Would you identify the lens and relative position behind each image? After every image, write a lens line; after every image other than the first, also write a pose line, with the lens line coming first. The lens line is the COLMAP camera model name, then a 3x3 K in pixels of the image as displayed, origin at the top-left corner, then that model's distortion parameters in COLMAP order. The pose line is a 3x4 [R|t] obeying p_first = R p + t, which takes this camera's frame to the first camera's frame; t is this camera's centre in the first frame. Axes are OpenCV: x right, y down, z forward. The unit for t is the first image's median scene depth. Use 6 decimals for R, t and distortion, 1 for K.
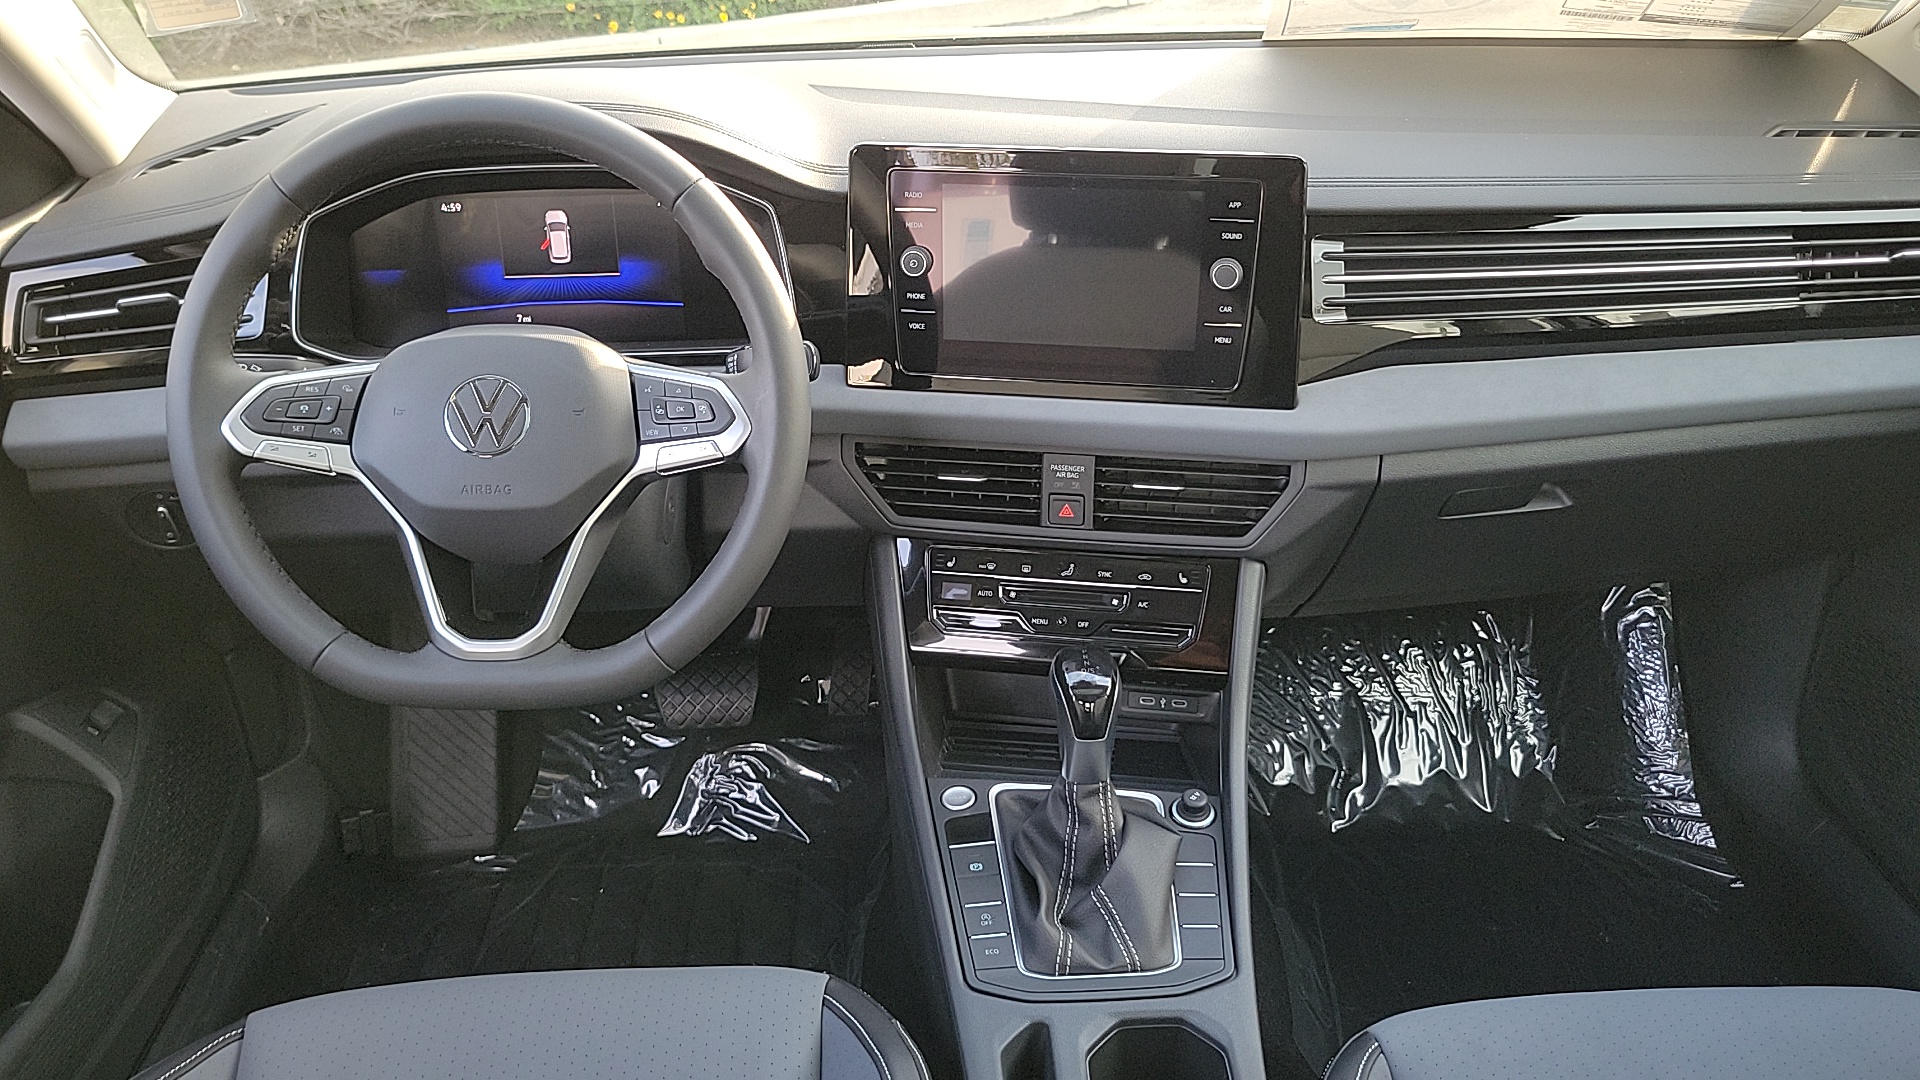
lens RADIAL K [[1692.1, 0, 961.7], [0, 1692.1, 563.0], [0, 0, 1]] dist [0.048068, -0.037773]
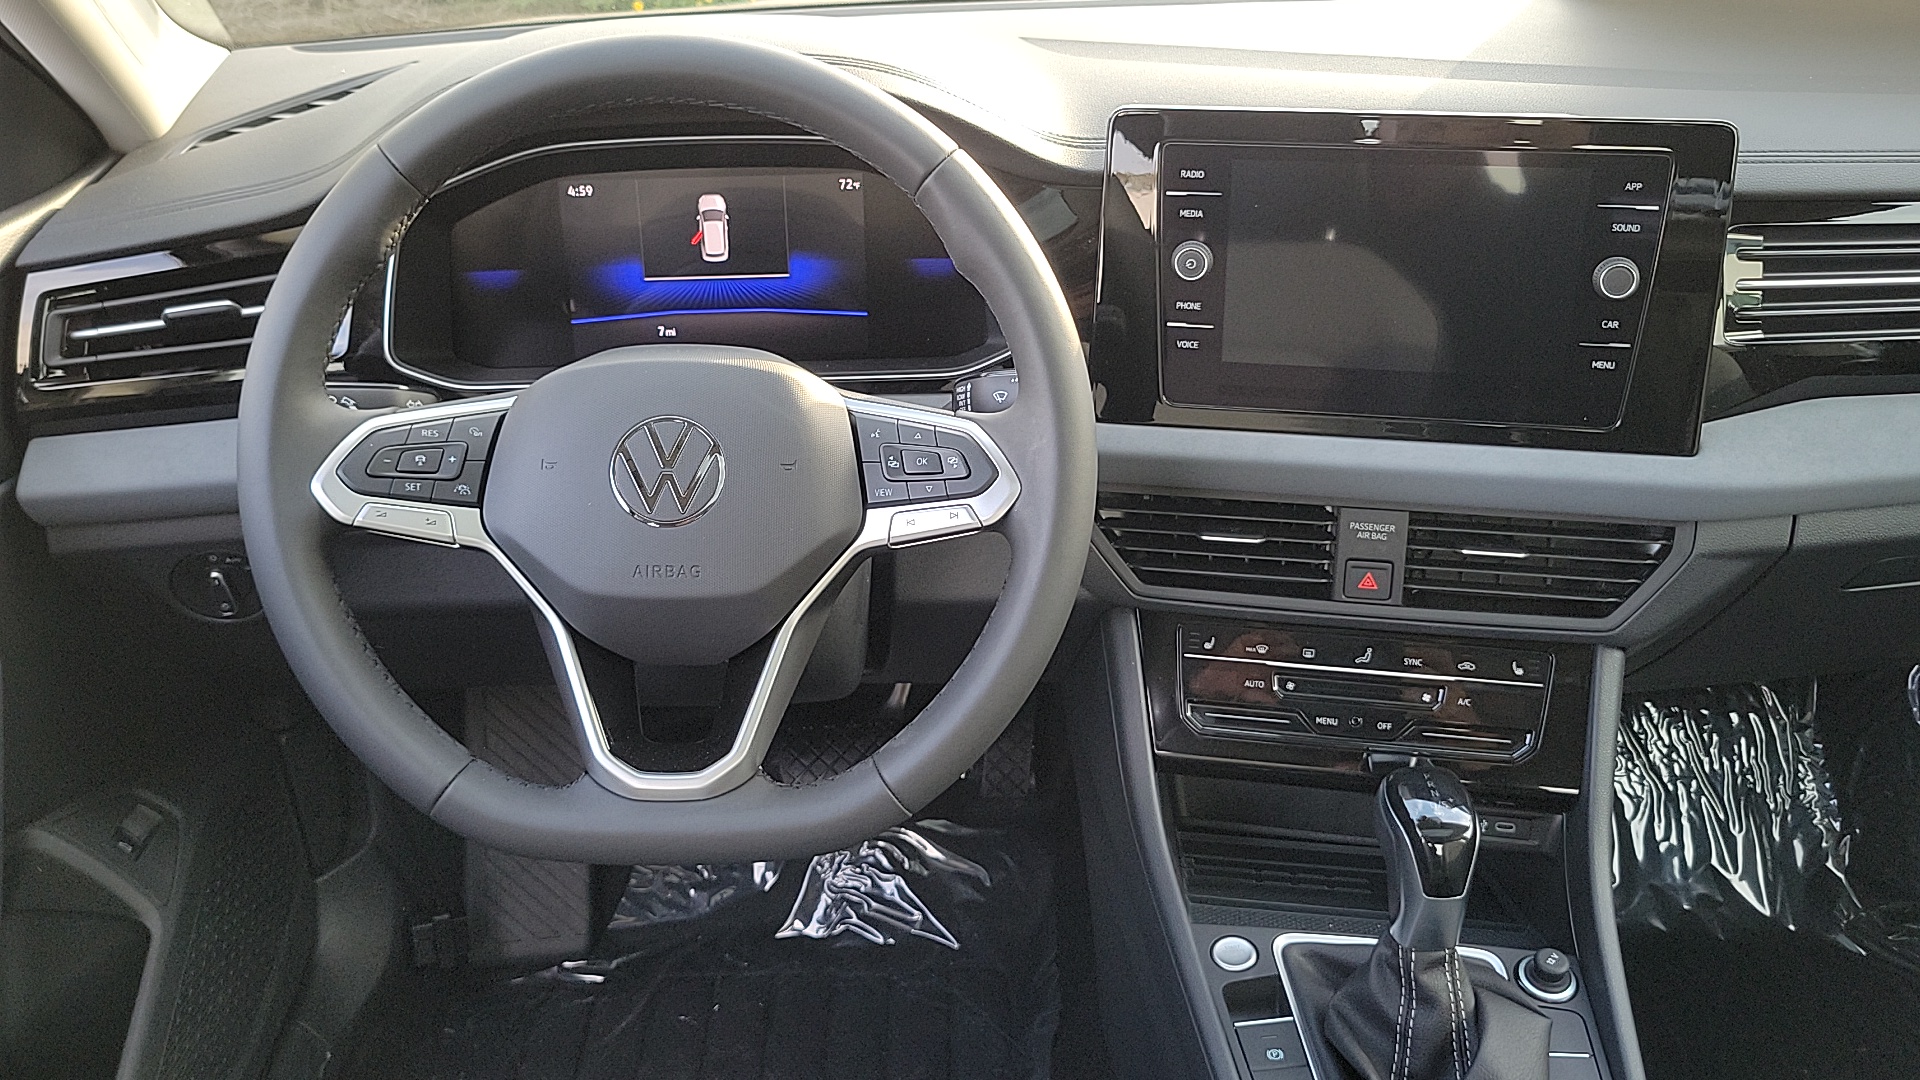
lens RADIAL K [[1692.1, 0, 933.7], [0, 1692.1, 557.9], [0, 0, 1]] dist [0.048068, -0.037773]
pose [[0.999916, 0.004888, -0.012023, -0.133883], [-0.004856, 0.999985, 0.002661, -0.044557], [0.012036, -0.002602, 0.999924, 0.227852]]
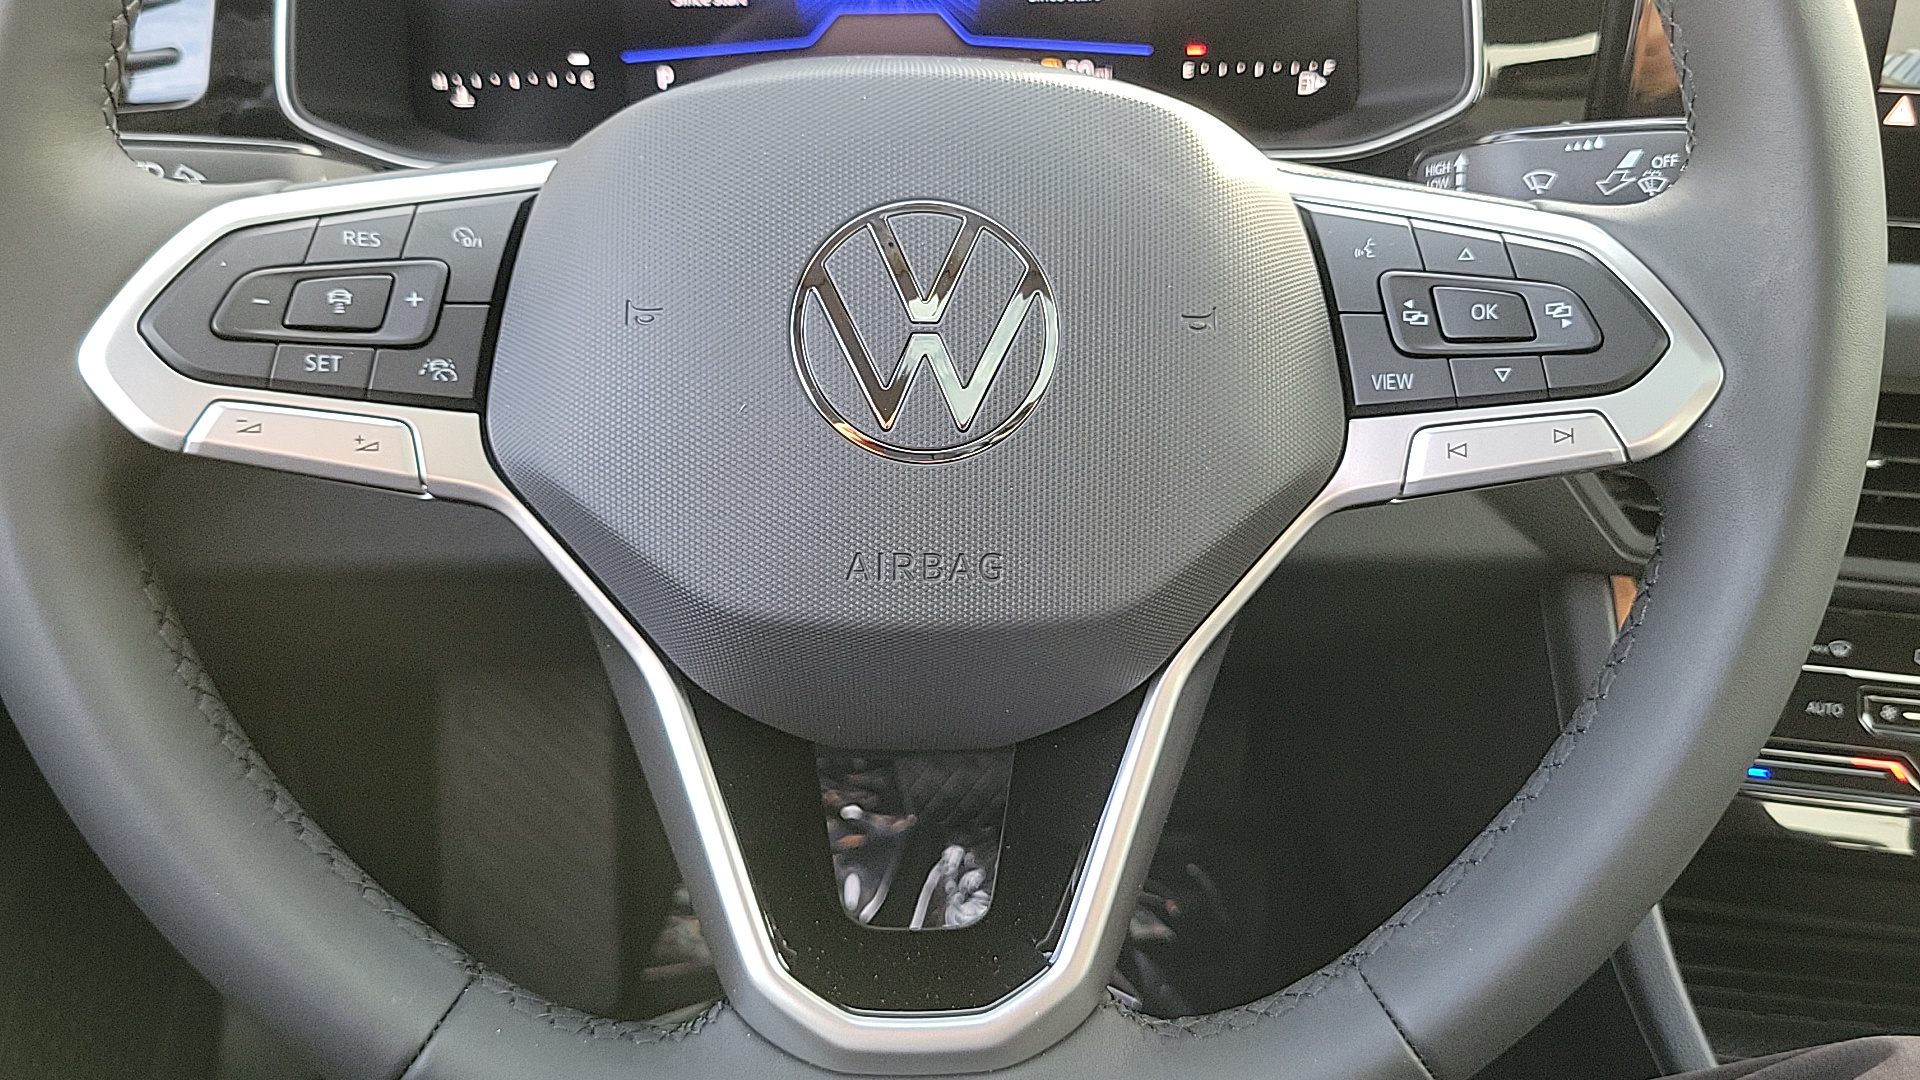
lens RADIAL K [[1692.1, 0, 949.1], [0, 1692.1, 539.7], [0, 0, 1]] dist [0.048068, -0.037773]
pose [[0.999772, 0.009524, 0.019102, -0.243037], [-0.010921, 0.997169, 0.074390, -0.061932], [-0.018340, -0.074581, 0.997046, 0.592059]]
